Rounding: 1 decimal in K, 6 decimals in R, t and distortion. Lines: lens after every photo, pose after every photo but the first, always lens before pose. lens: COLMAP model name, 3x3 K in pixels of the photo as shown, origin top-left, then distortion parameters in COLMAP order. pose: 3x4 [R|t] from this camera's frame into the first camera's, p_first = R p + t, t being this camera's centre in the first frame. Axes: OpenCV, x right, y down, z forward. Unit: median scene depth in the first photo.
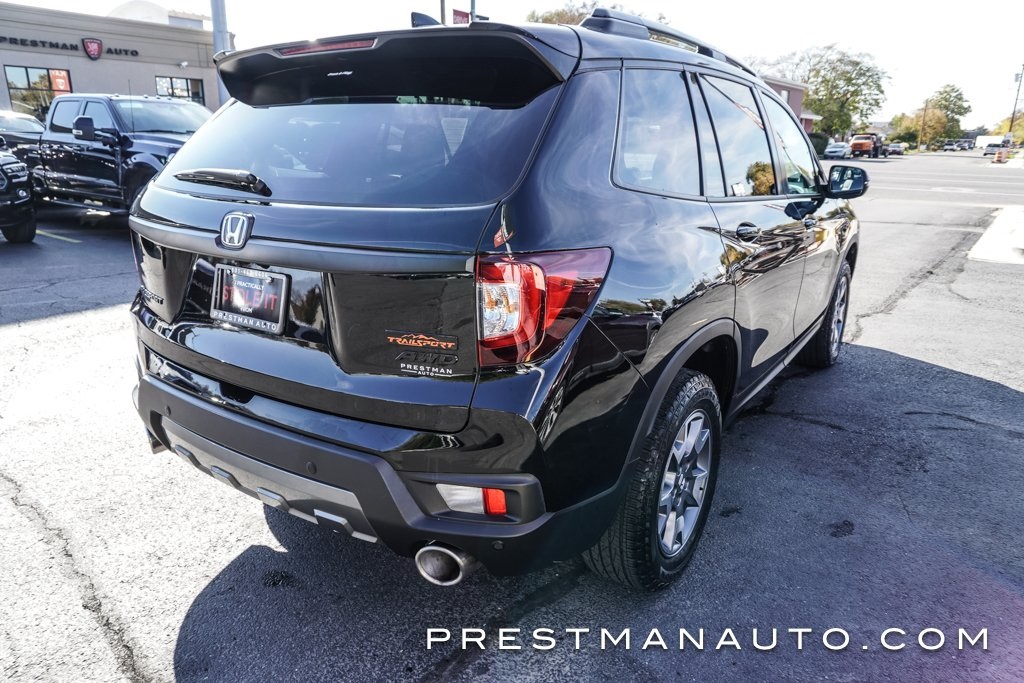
lens RADIAL K [[699.4, 0, 513.7], [0, 699.4, 336.7], [0, 0, 1]] dist [-0.039842, 0.036869]
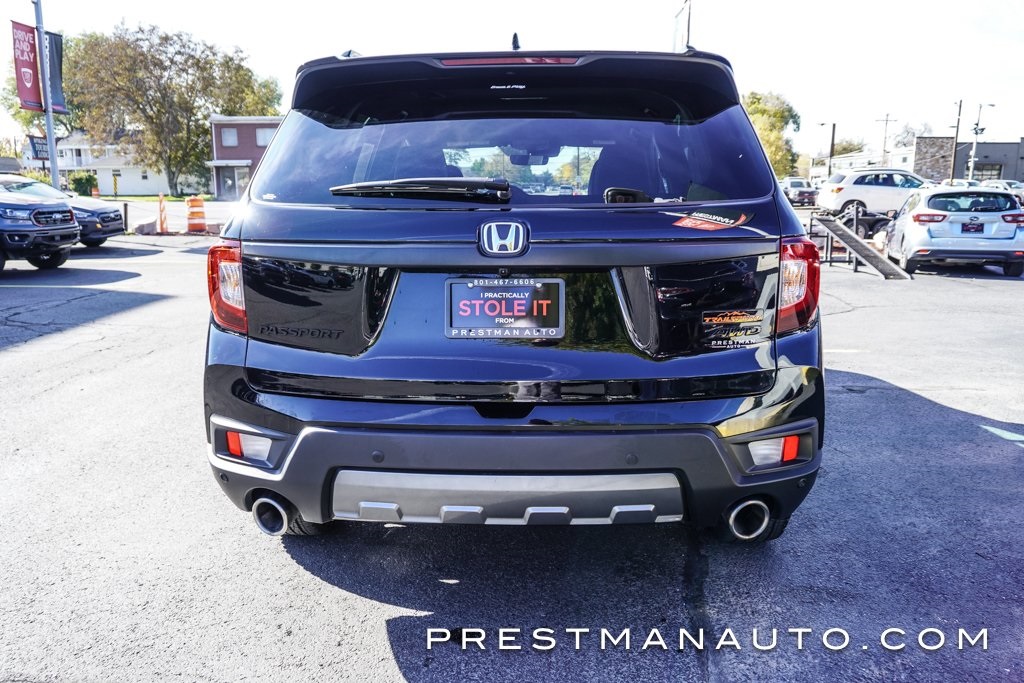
lens RADIAL K [[794.1, 0, 513.1], [0, 794.1, 335.8], [0, 0, 1]] dist [-0.012984, 0.000153]
pose [[0.843546, -0.107633, 0.526161, -0.980966], [0.155761, 0.986633, -0.047888, 0.036307], [-0.513974, 0.122351, 0.849035, 0.071886]]
